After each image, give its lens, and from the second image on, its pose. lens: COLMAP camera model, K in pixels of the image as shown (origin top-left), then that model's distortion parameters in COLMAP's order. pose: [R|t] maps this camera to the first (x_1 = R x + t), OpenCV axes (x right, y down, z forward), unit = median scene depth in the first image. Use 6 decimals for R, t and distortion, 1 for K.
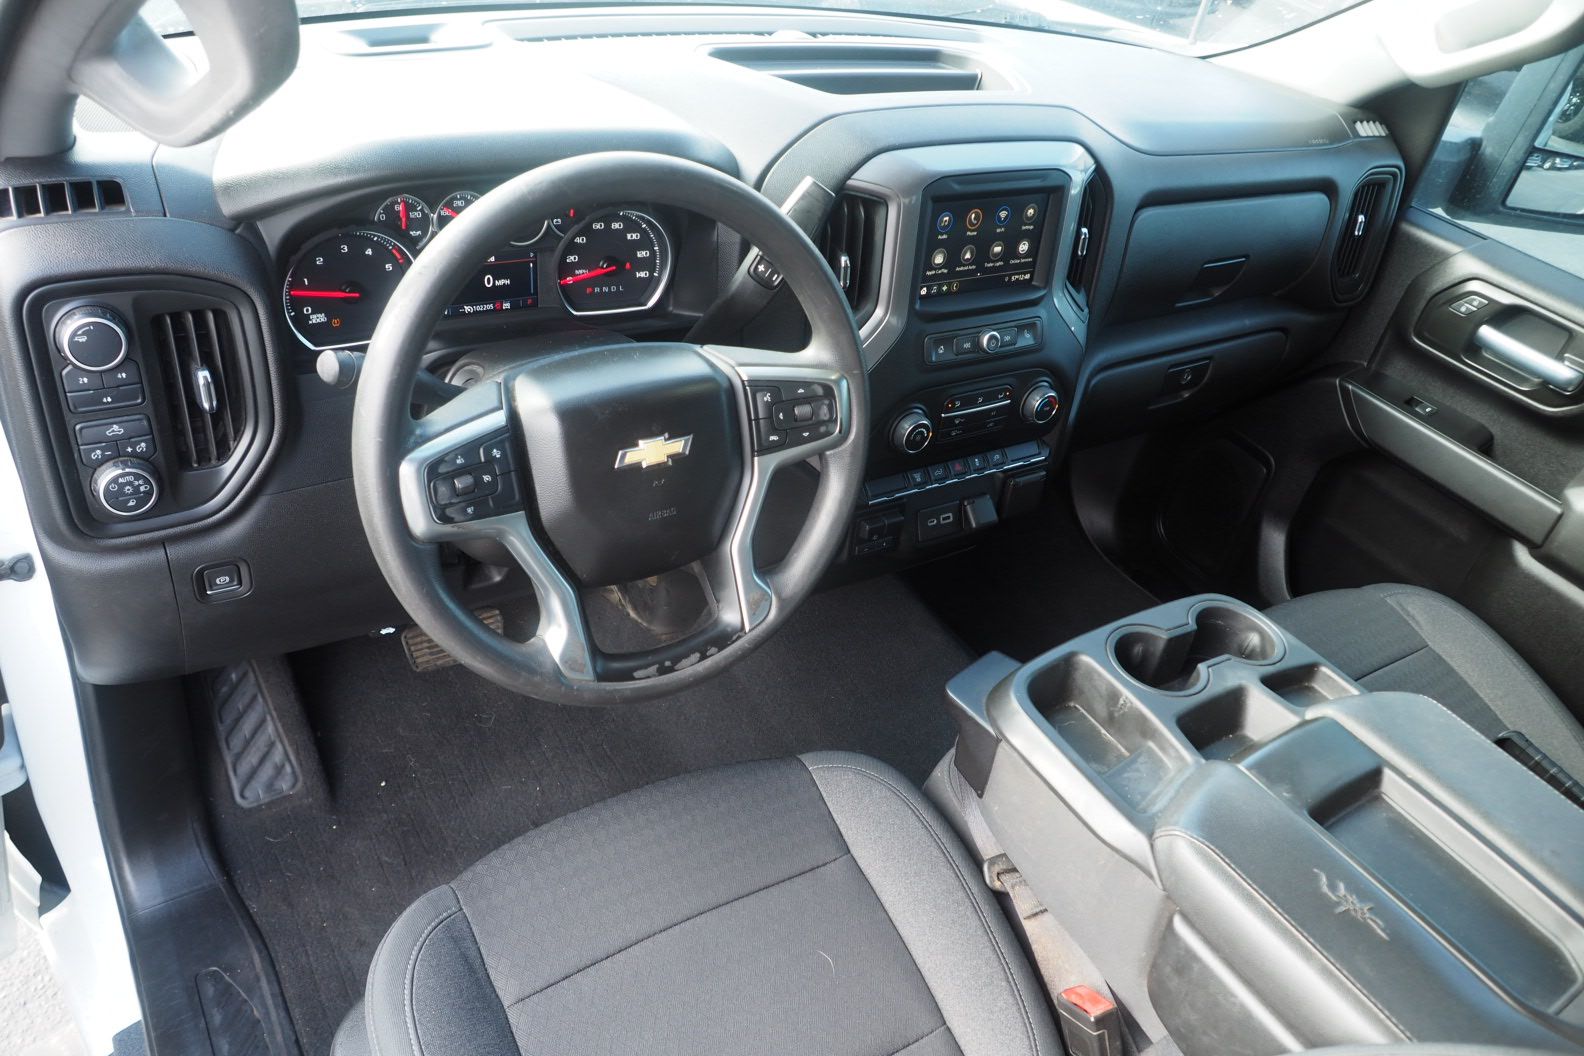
lens RADIAL K [[1081.2, 0, 792.0], [0, 1081.2, 528.0], [0, 0, 1]] dist [-0.030437, 0.004057]
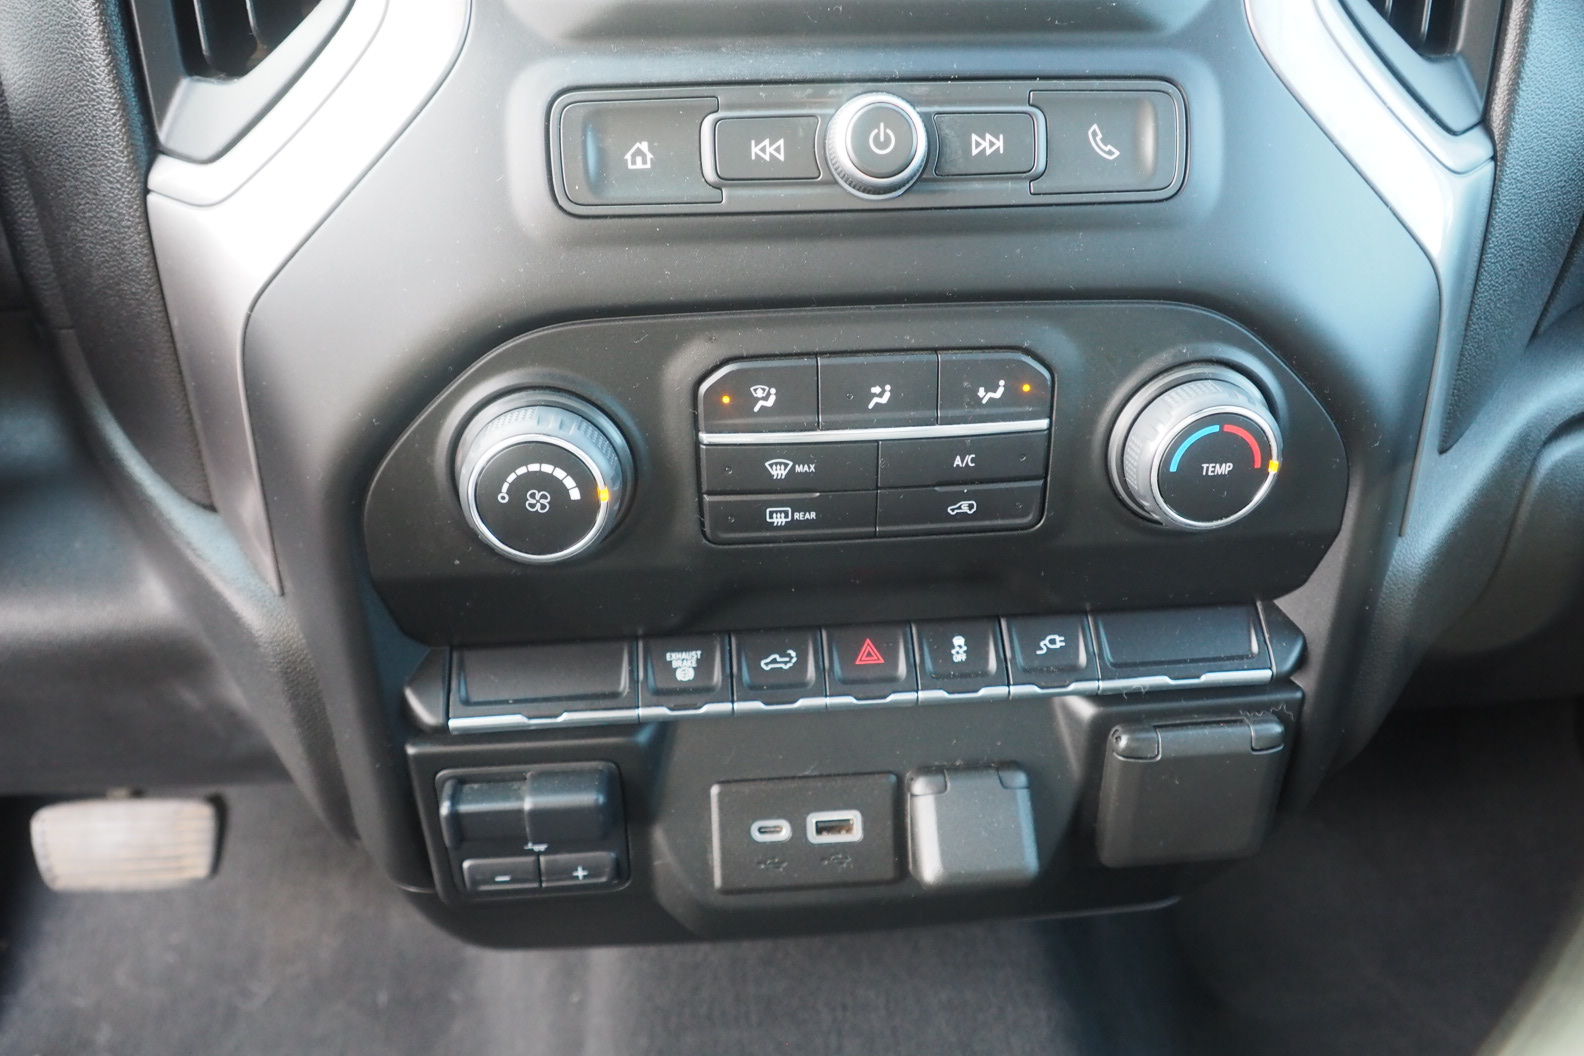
lens RADIAL K [[1124.9, 0, 792.0], [0, 1124.9, 528.0], [0, 0, 1]] dist [-0.046513, -0.000787]
pose [[0.881402, 0.088628, -0.463978, 0.329506], [-0.160038, 0.980178, -0.116788, -0.062919], [0.444430, 0.177192, 0.878114, 0.893980]]
